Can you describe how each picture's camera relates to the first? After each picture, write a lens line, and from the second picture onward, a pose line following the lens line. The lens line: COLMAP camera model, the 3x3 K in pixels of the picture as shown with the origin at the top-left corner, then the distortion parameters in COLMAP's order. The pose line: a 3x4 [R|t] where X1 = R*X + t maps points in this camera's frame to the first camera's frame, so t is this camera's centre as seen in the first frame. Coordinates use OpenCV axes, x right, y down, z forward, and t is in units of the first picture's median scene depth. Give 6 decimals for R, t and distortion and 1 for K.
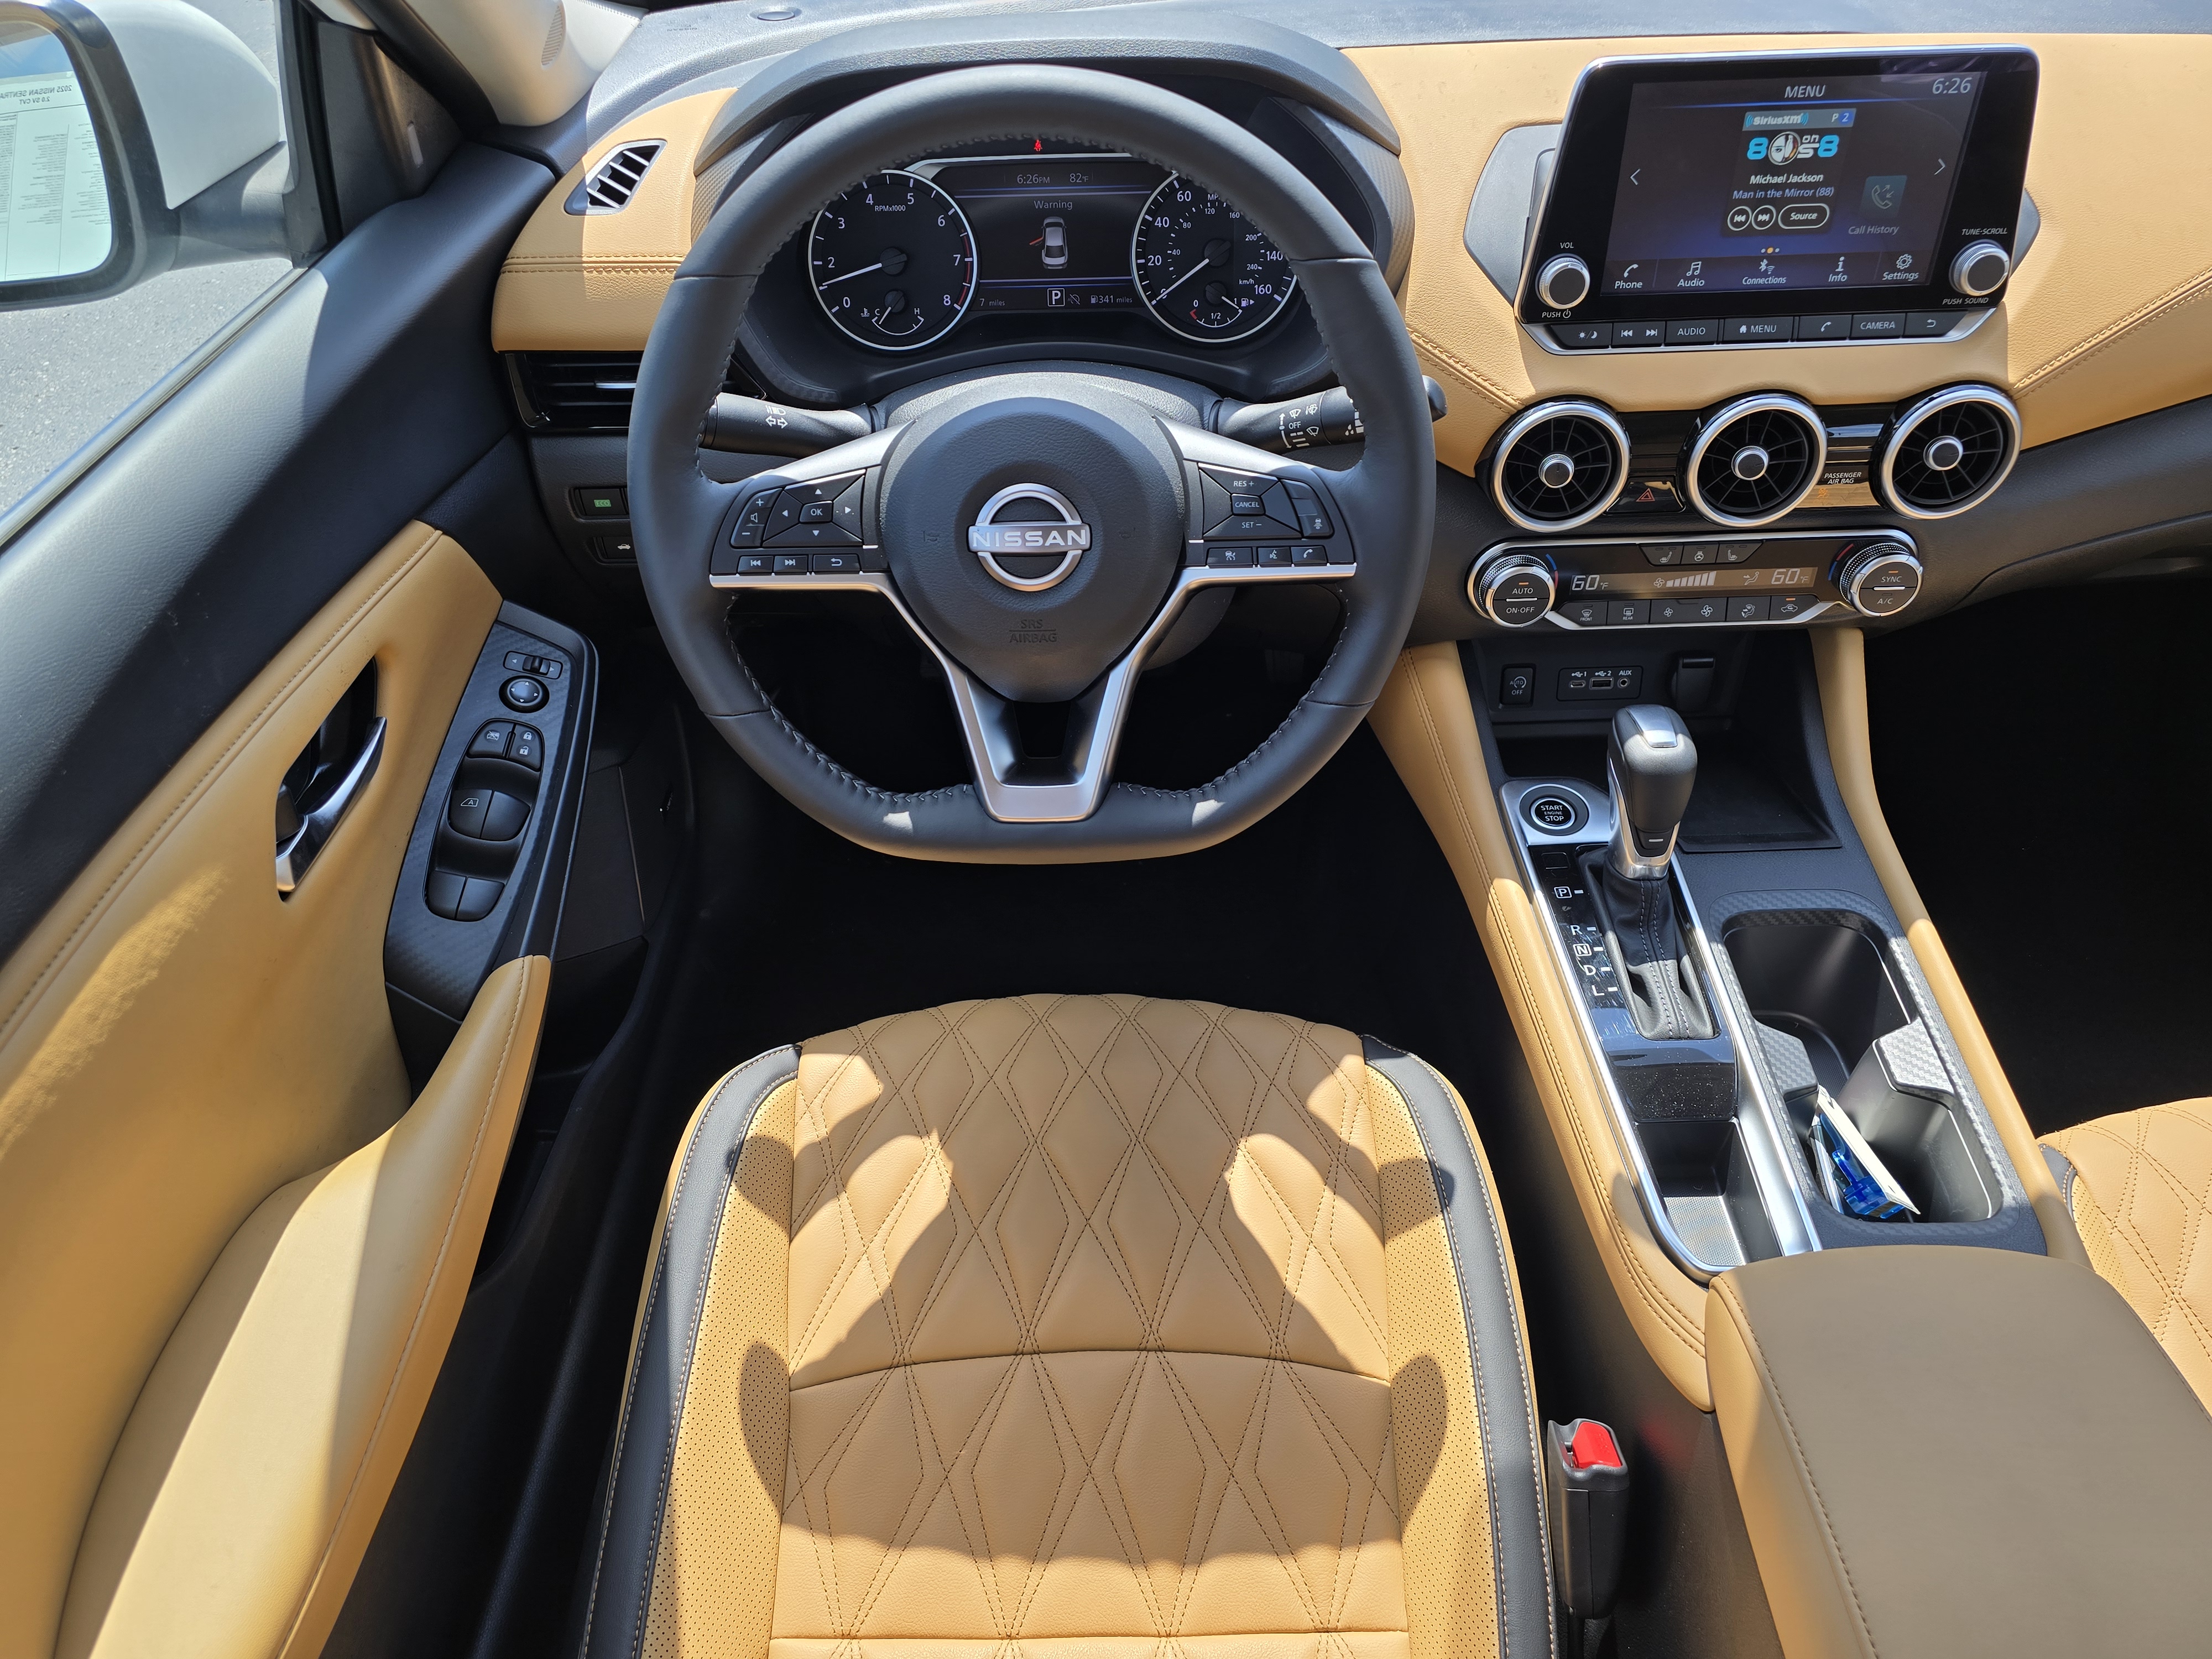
lens RADIAL K [[1502.4, 0, 1110.6], [0, 1502.4, 817.9], [0, 0, 1]] dist [0.055507, -0.068598]
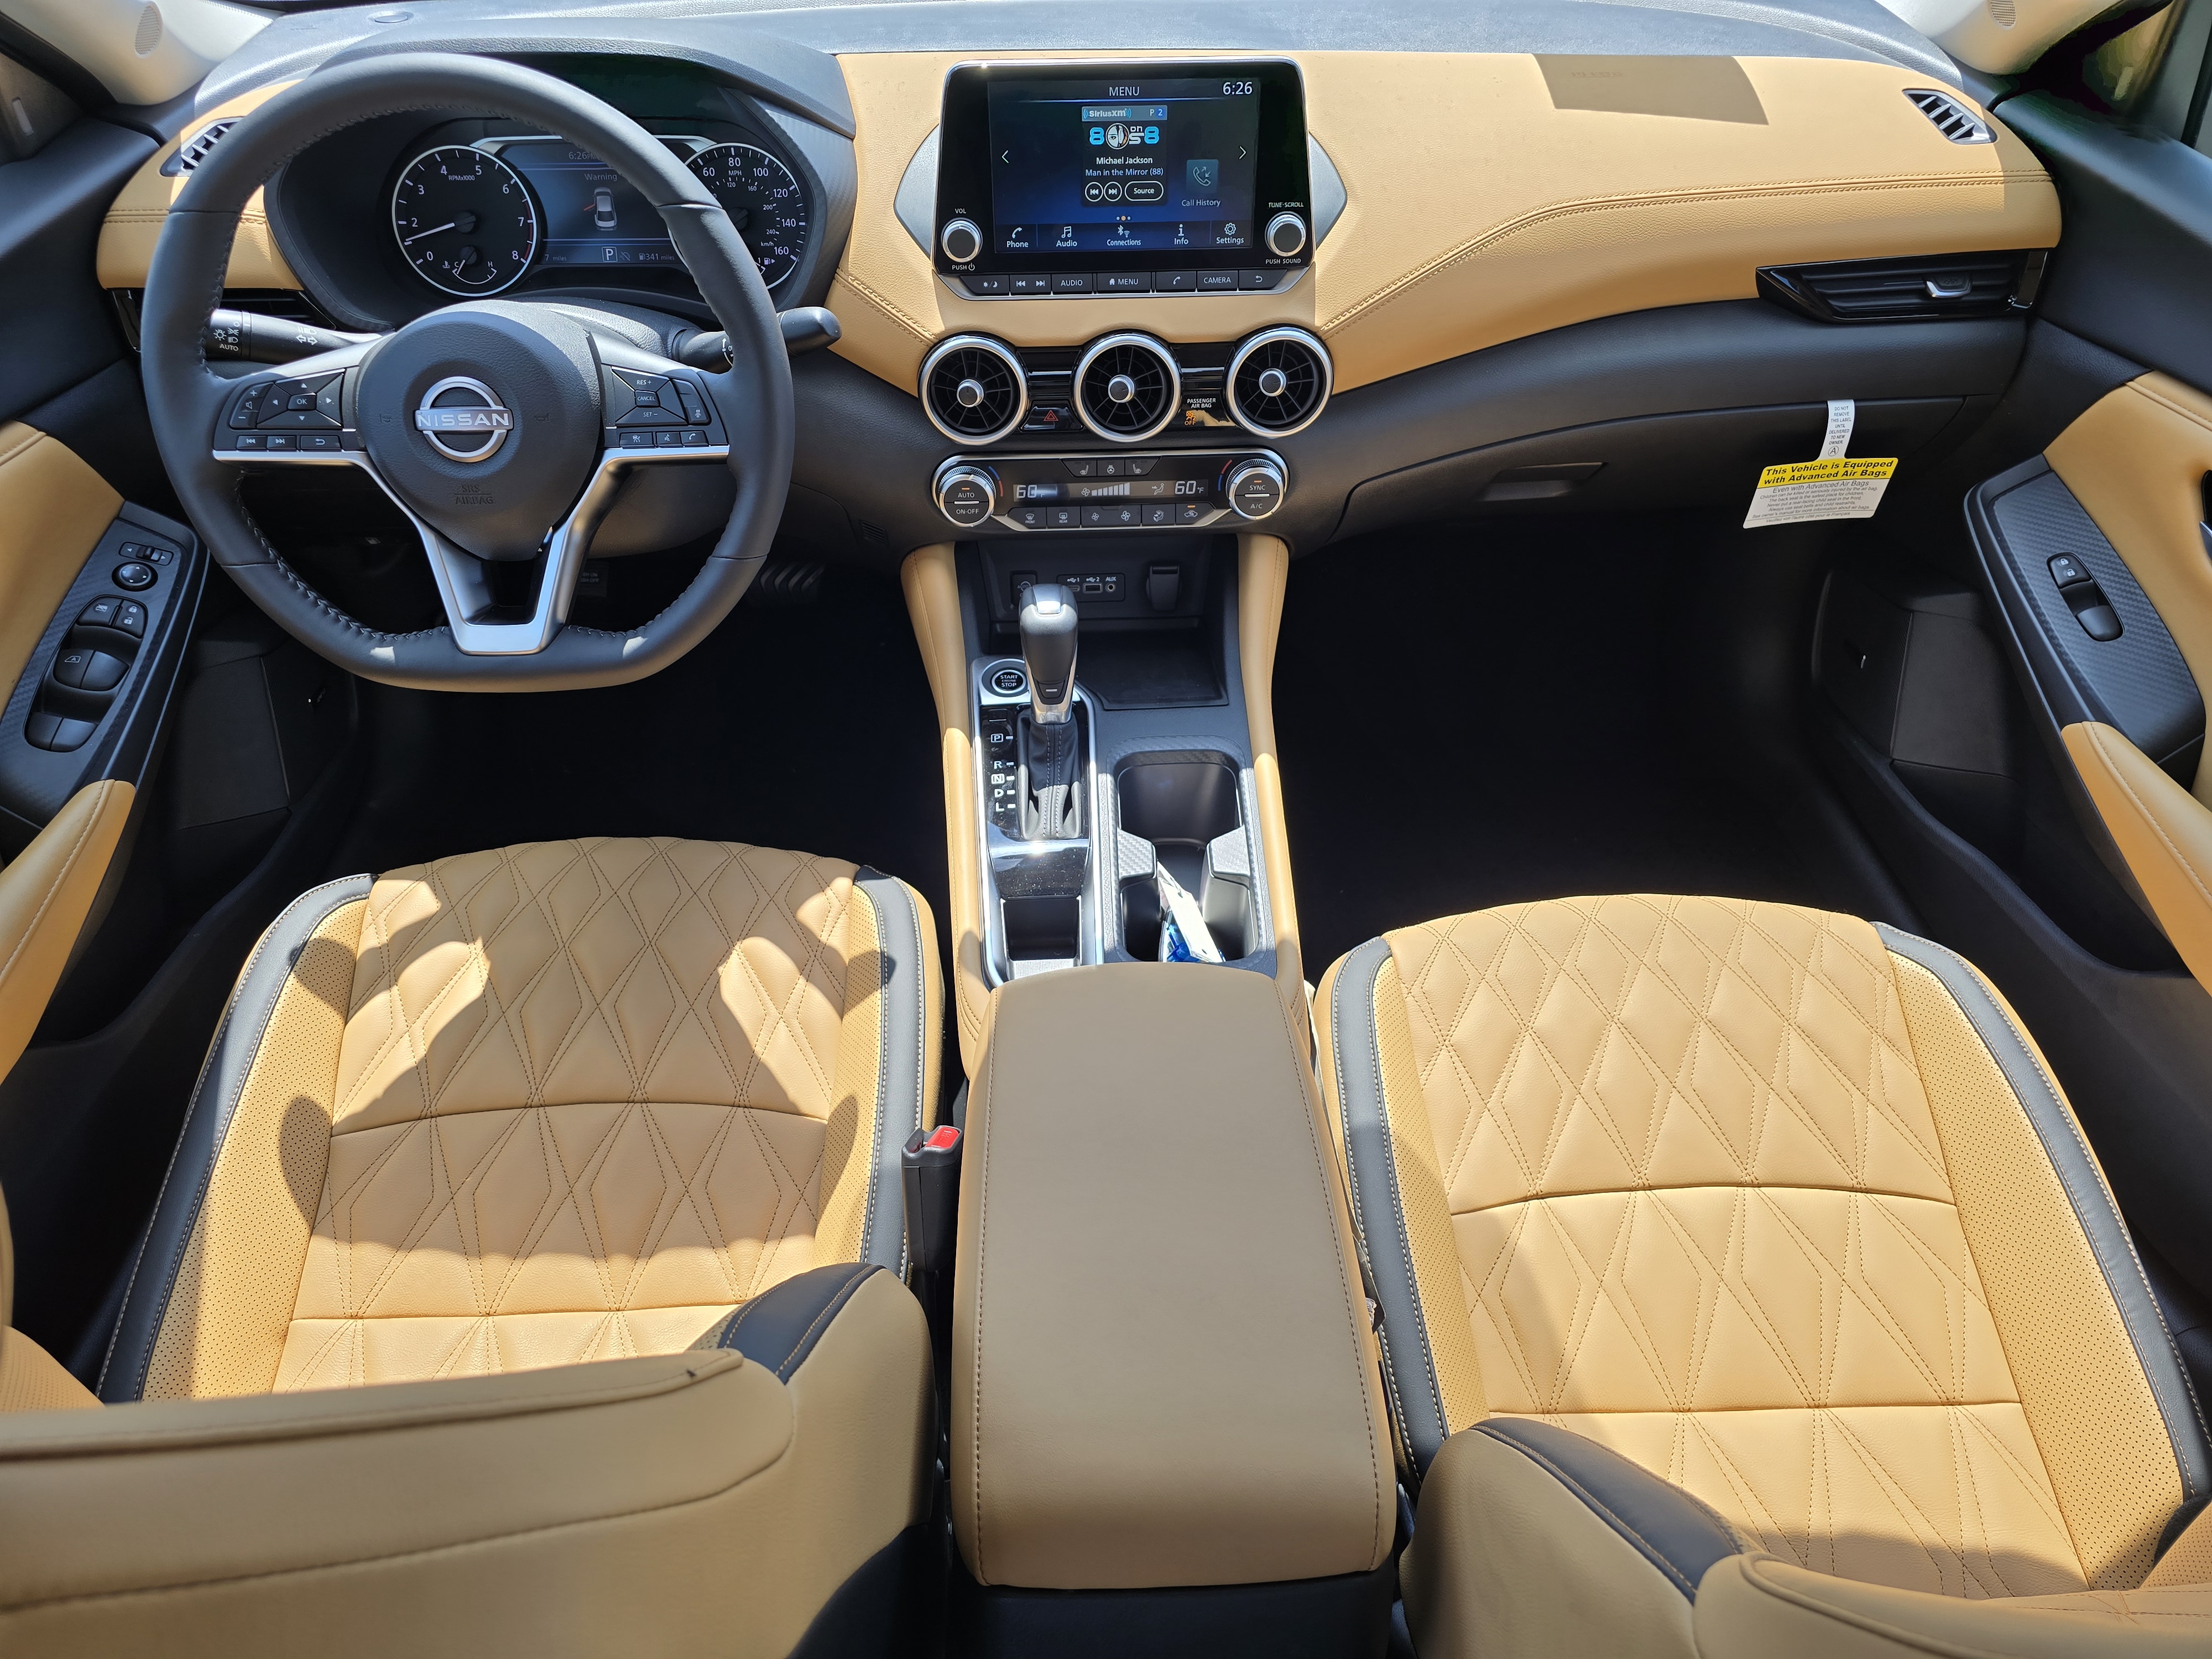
lens RADIAL K [[1502.4, 0, 1110.6], [0, 1502.4, 817.9], [0, 0, 1]] dist [0.055507, -0.068598]
pose [[0.999078, -0.003254, 0.042810, 0.356981], [0.003833, 0.999902, -0.013436, 0.138689], [-0.042762, 0.013588, 0.998993, -0.245128]]
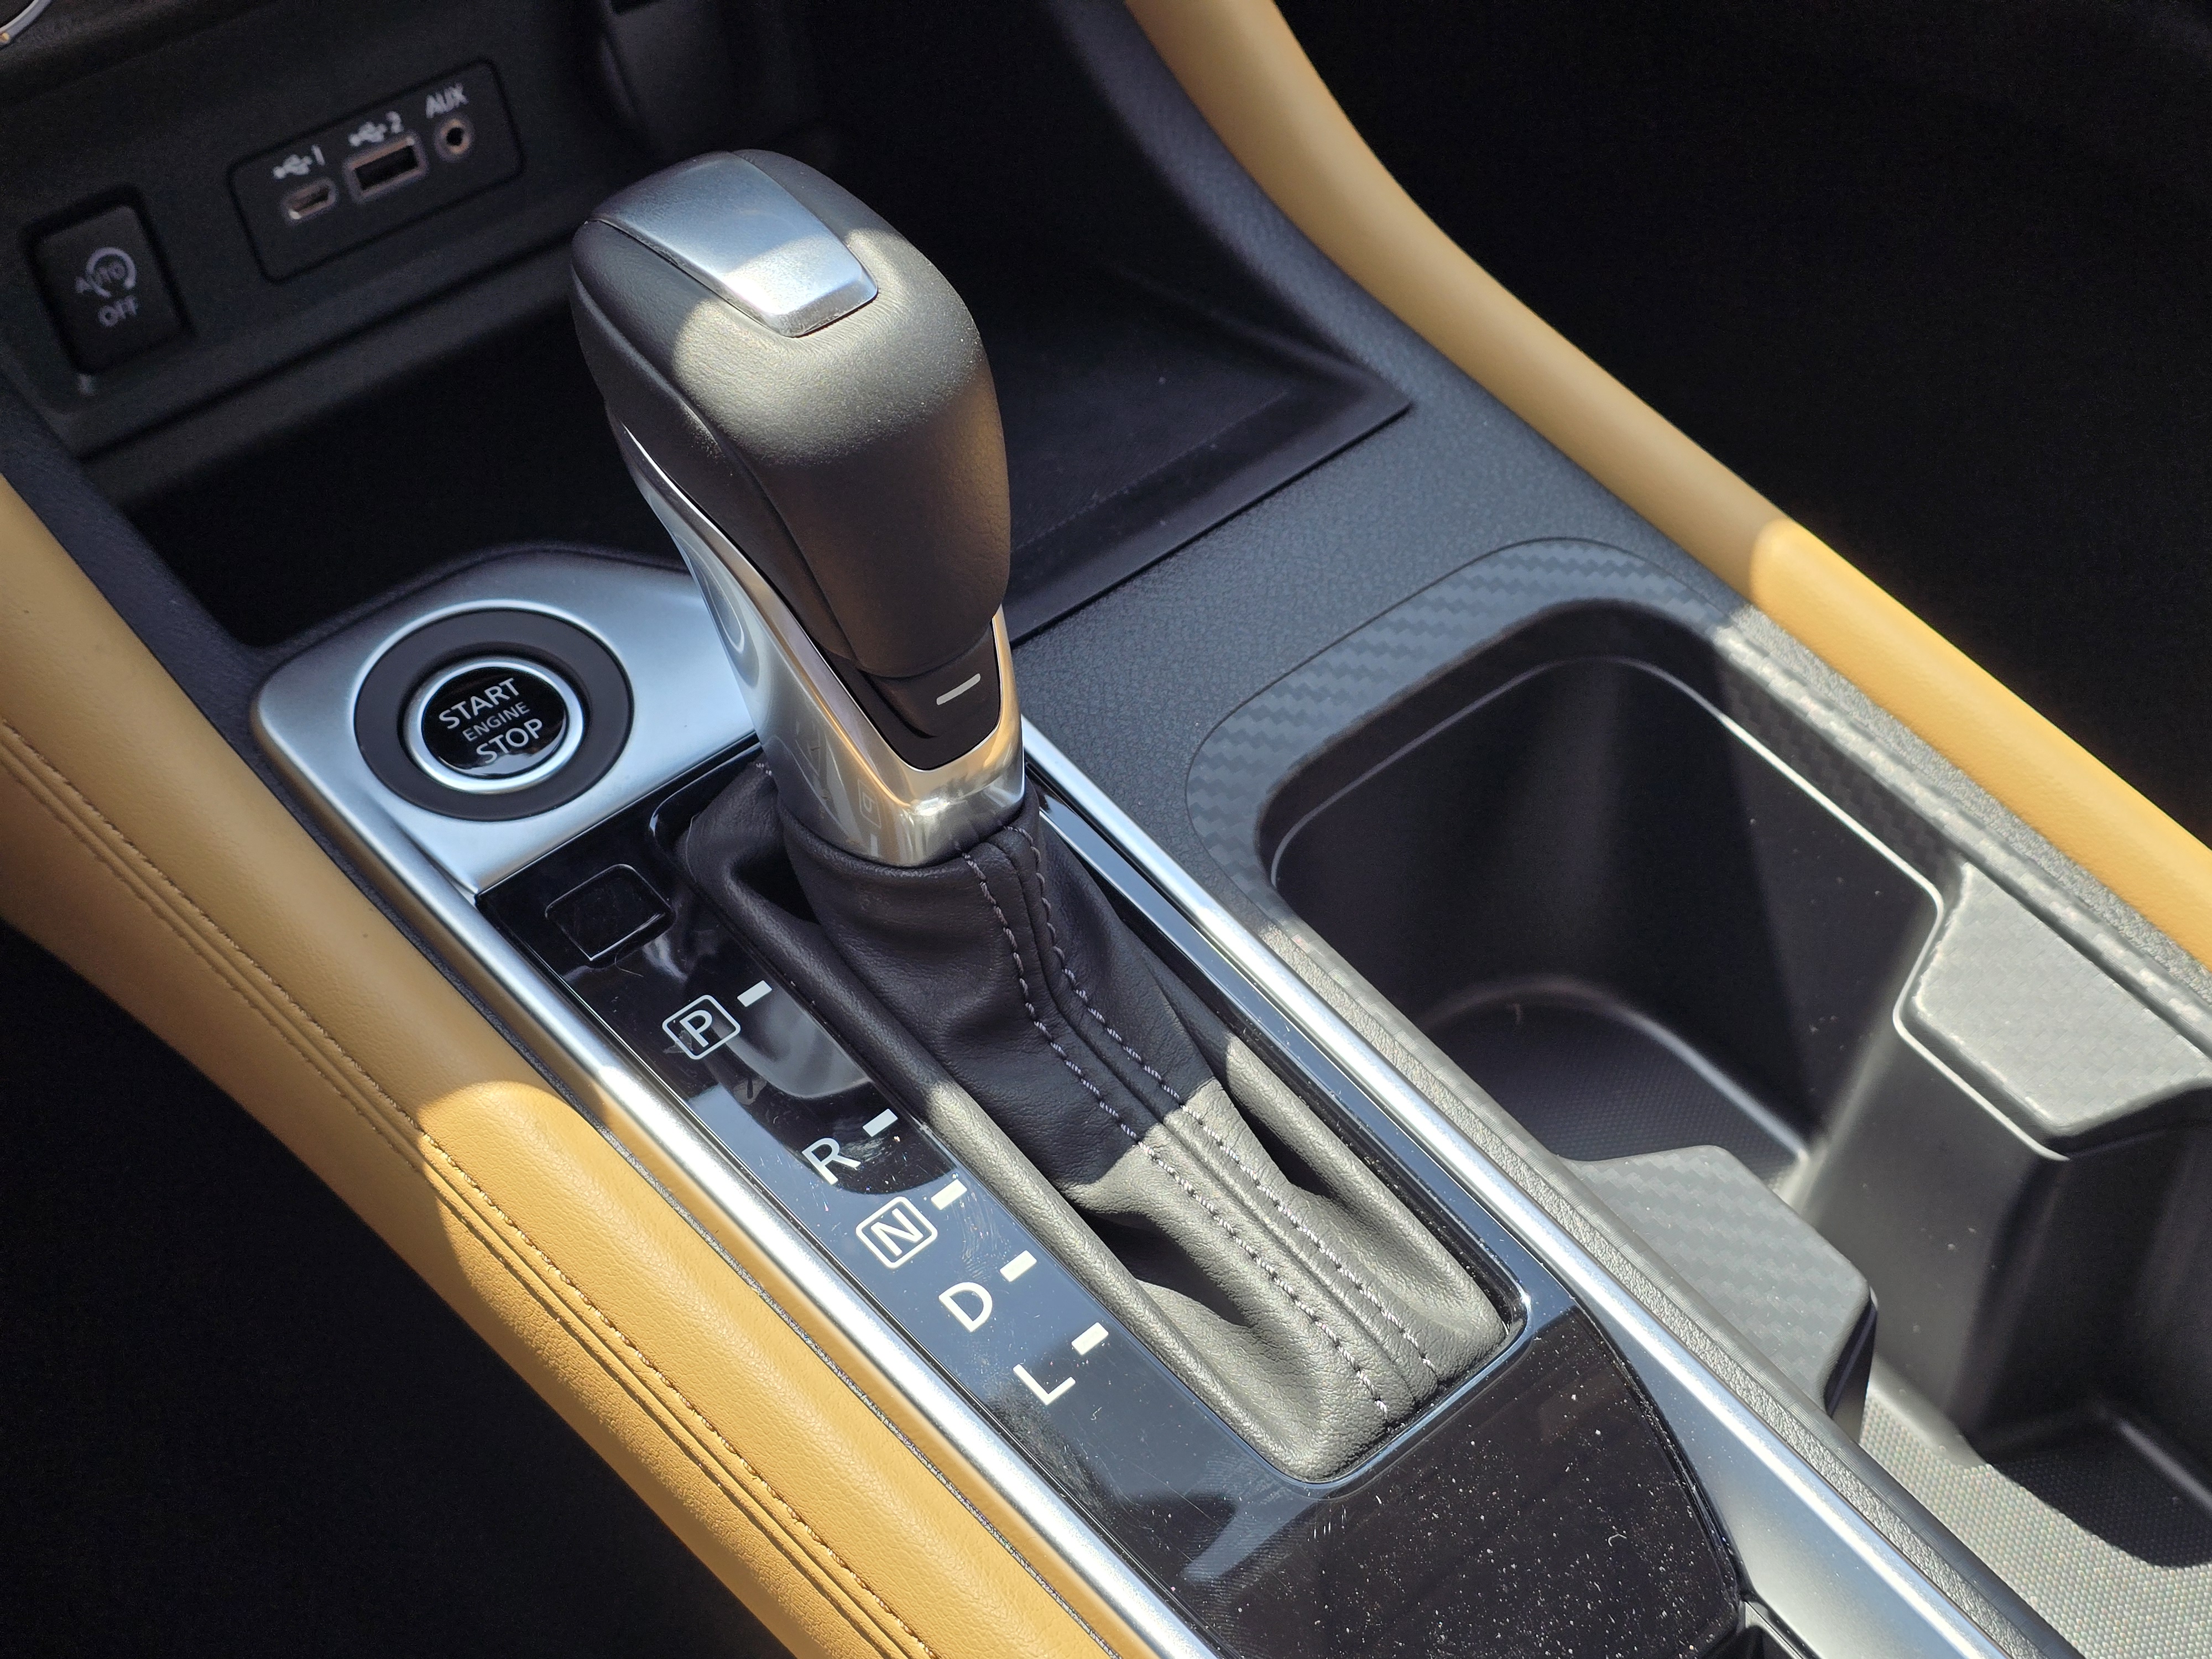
lens RADIAL K [[2937.1, 0, 1106.0], [0, 2937.1, 829.5], [0, 0, 1]] dist [0.212277, -0.846727]
pose [[0.766143, -0.455346, 0.453526, 0.156213], [0.400671, 0.890179, 0.216897, -0.057757], [-0.502482, 0.015540, 0.864448, 0.584154]]
